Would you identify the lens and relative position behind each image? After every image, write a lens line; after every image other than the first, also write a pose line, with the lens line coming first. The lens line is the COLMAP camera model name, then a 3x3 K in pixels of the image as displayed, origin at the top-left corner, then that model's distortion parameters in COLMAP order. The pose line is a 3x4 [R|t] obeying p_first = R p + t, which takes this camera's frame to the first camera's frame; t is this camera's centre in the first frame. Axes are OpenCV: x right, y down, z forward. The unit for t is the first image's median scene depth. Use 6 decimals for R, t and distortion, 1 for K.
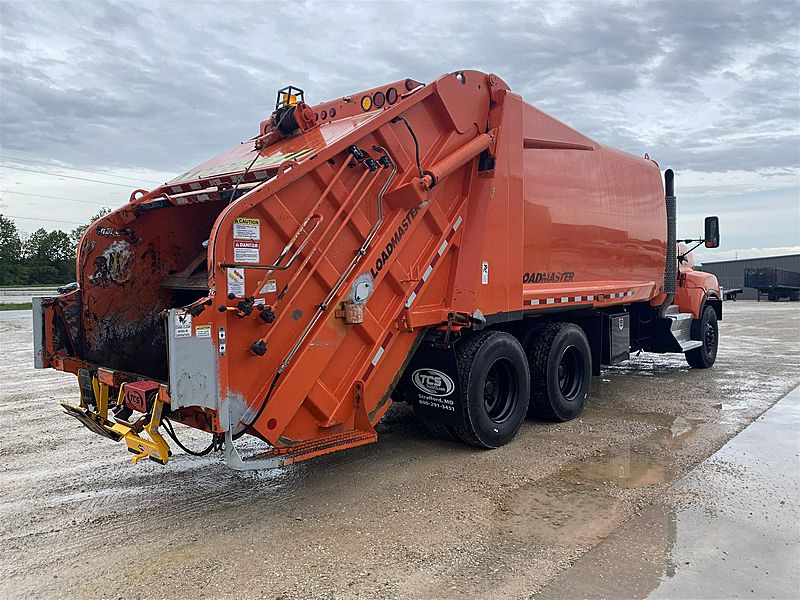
lens RADIAL K [[631.9, 0, 400.0], [0, 631.9, 300.0], [0, 0, 1]] dist [0.084591, -0.068289]
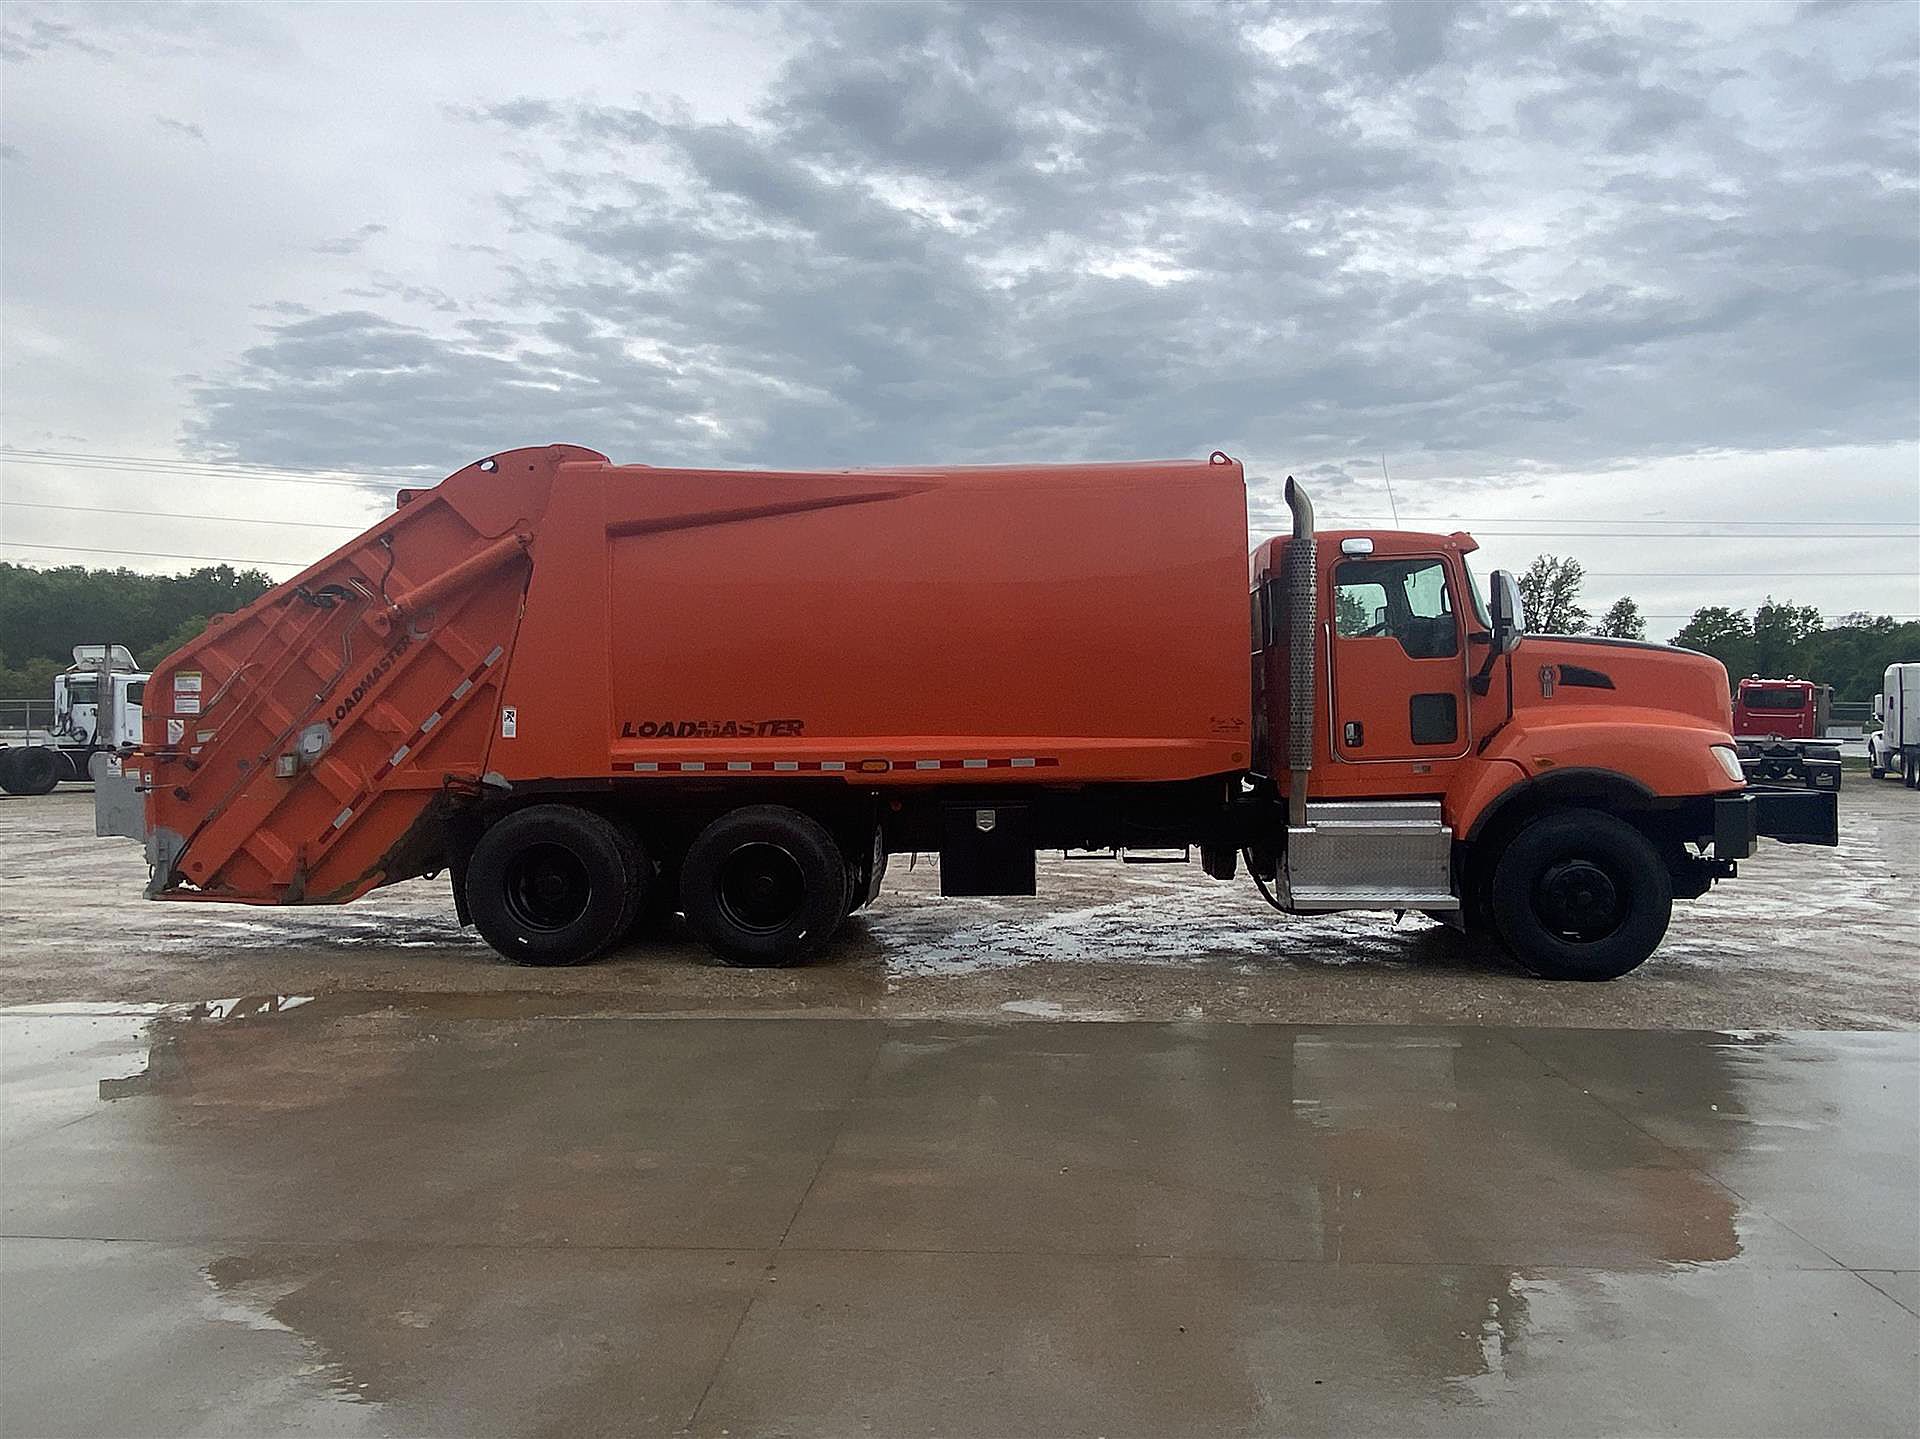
lens RADIAL K [[1514.4, 0, 962.5], [0, 1514.4, 693.1], [0, 0, 1]] dist [0.065364, -0.071089]
pose [[0.598242, -0.005420, -0.801297, 1.428086], [-0.030878, 0.999078, -0.029812, -0.030671], [0.800720, 0.042577, 0.597524, 0.278393]]
